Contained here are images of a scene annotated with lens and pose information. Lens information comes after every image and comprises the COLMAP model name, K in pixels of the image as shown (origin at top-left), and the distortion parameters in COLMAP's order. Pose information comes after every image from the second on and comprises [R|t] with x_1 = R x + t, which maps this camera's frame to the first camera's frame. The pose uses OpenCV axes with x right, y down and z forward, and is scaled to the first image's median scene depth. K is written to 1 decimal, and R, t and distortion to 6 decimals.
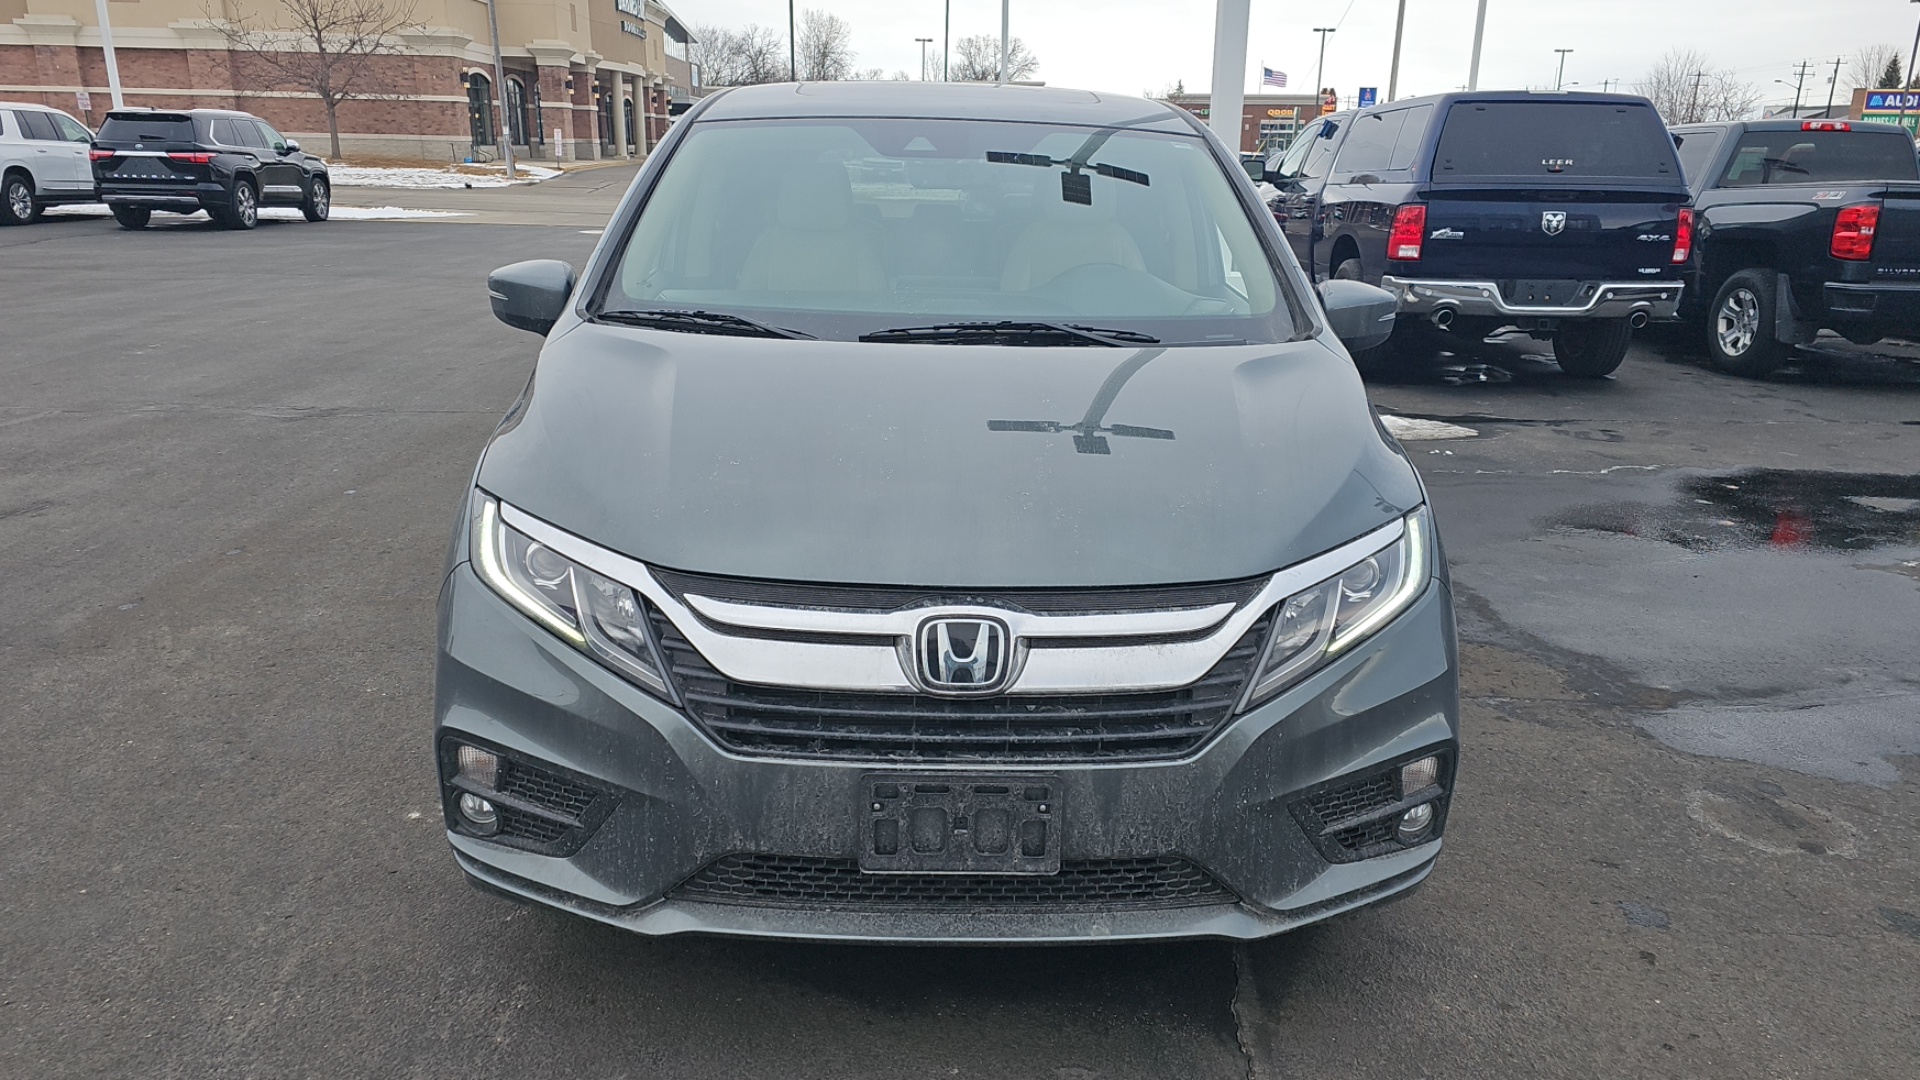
lens RADIAL K [[1378.1, 0, 967.5], [0, 1378.1, 532.8], [0, 0, 1]] dist [0.060428, -0.042142]
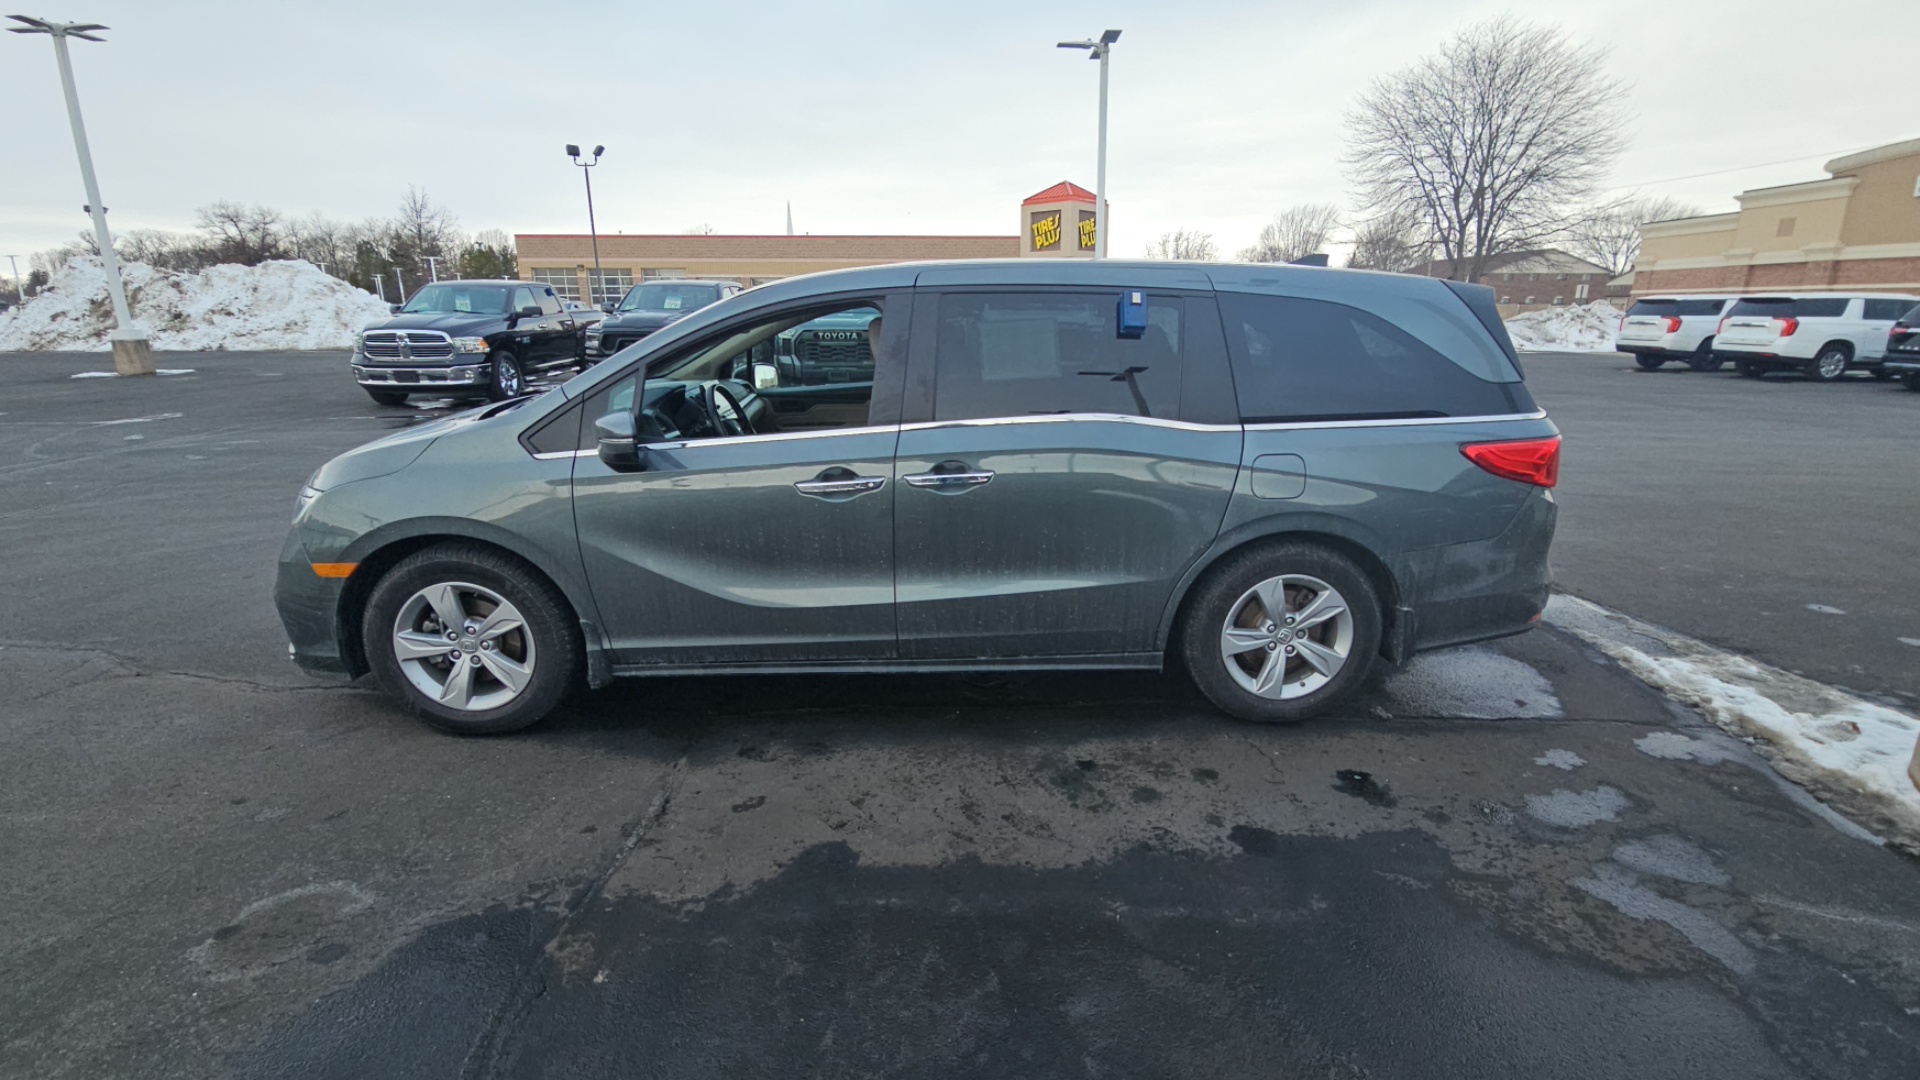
lens RADIAL K [[855.2, 0, 979.0], [0, 855.2, 524.1], [0, 0, 1]] dist [0.008332, -0.006455]
pose [[0.002935, 0.228335, -0.973578, 0.879482], [-0.269435, 0.937758, 0.219121, -0.282608], [0.963014, 0.261673, 0.064274, 1.069533]]
